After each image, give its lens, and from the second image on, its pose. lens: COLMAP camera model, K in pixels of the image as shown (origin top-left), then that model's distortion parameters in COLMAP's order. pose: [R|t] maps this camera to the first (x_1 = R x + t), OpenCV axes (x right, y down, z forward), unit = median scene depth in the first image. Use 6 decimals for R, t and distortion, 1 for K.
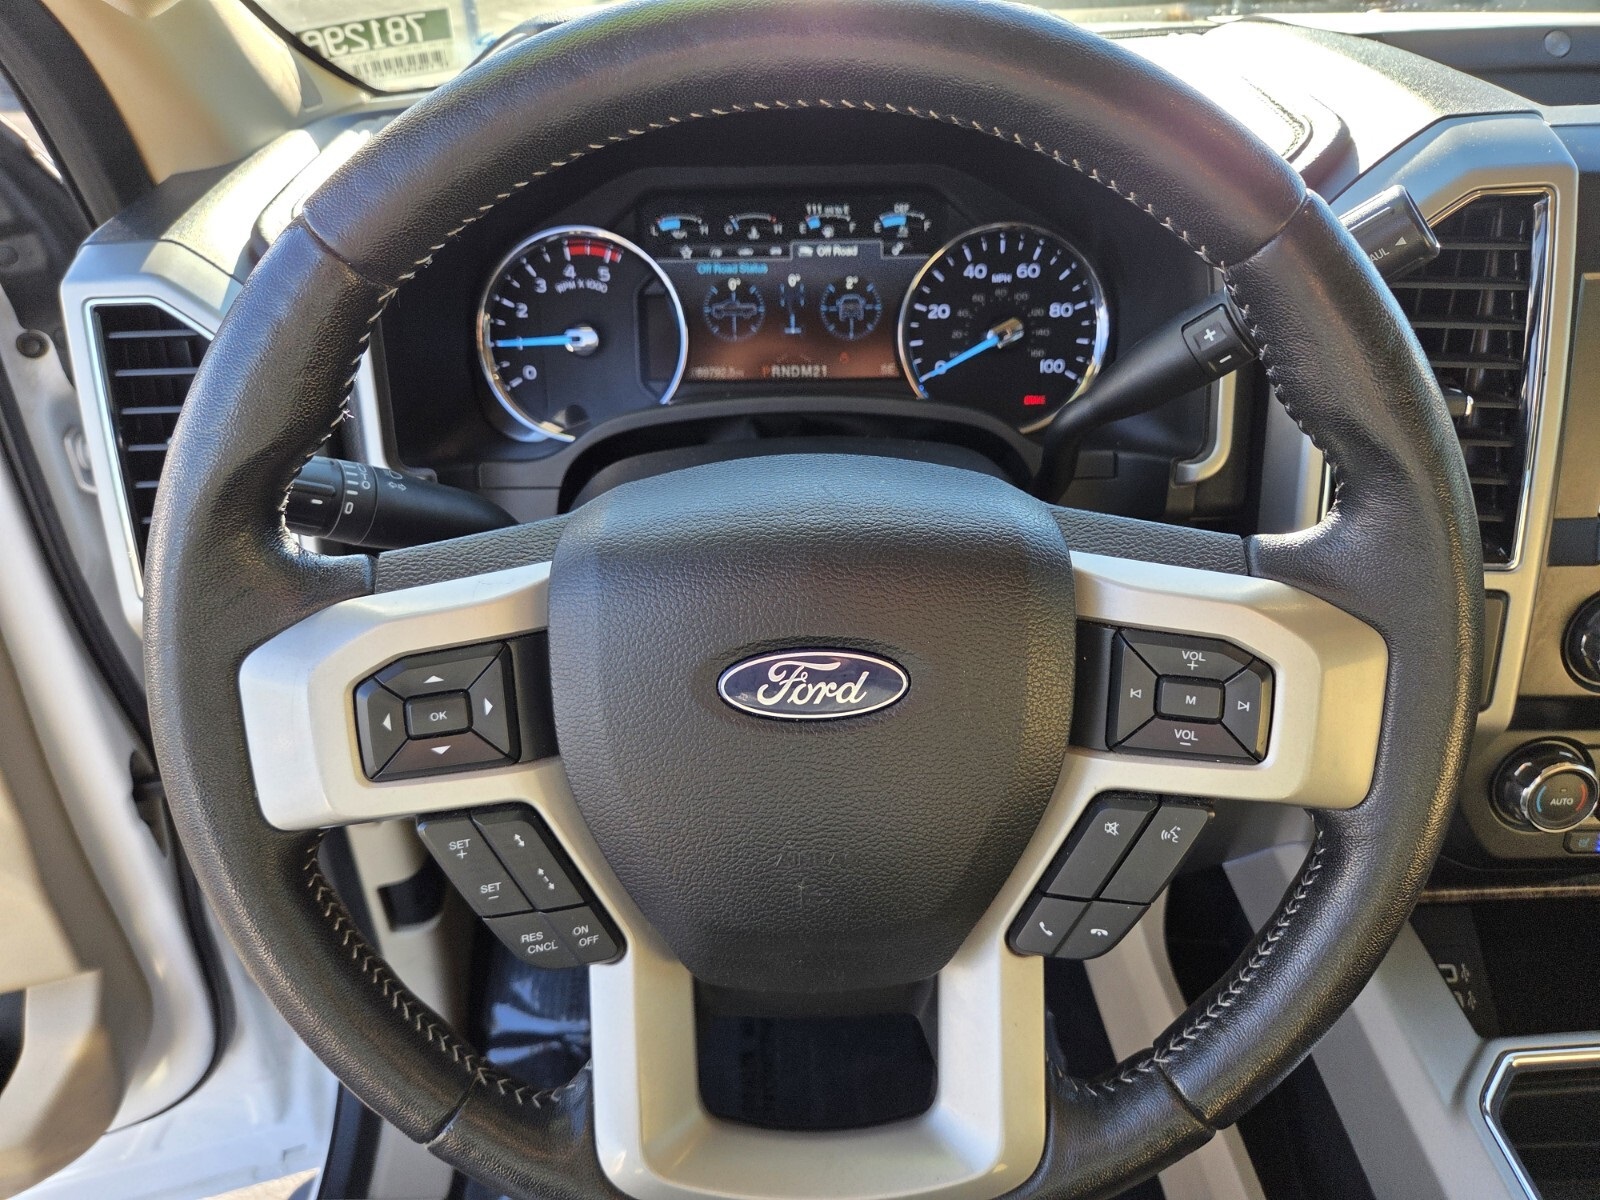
lens RADIAL K [[1067.6, 0, 822.9], [0, 1067.6, 565.0], [0, 0, 1]] dist [0.122900, -0.001224]
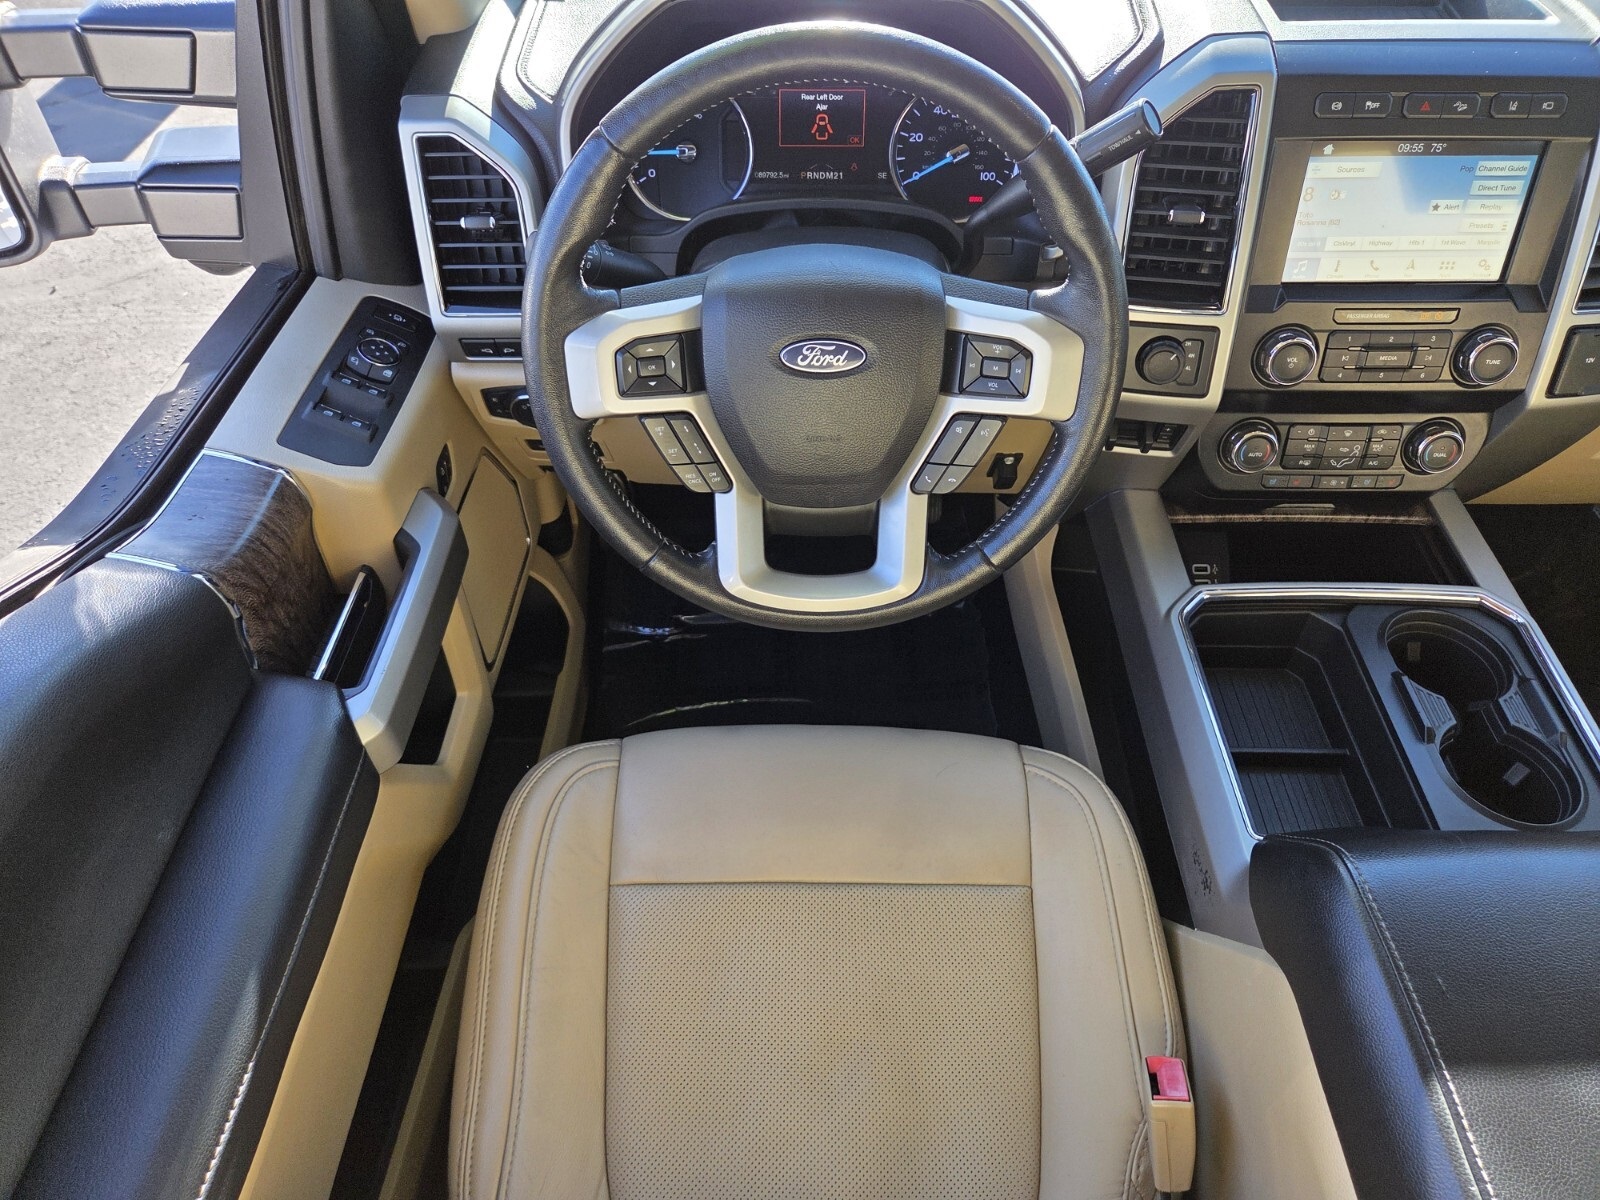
lens RADIAL K [[1097.4, 0, 805.3], [0, 1097.4, 594.6], [0, 0, 1]] dist [0.063280, -0.051317]
pose [[0.998756, 0.033816, -0.036641, 0.029222], [-0.024003, 0.970193, 0.241141, 0.022440], [0.043703, -0.239962, 0.969798, -0.712104]]
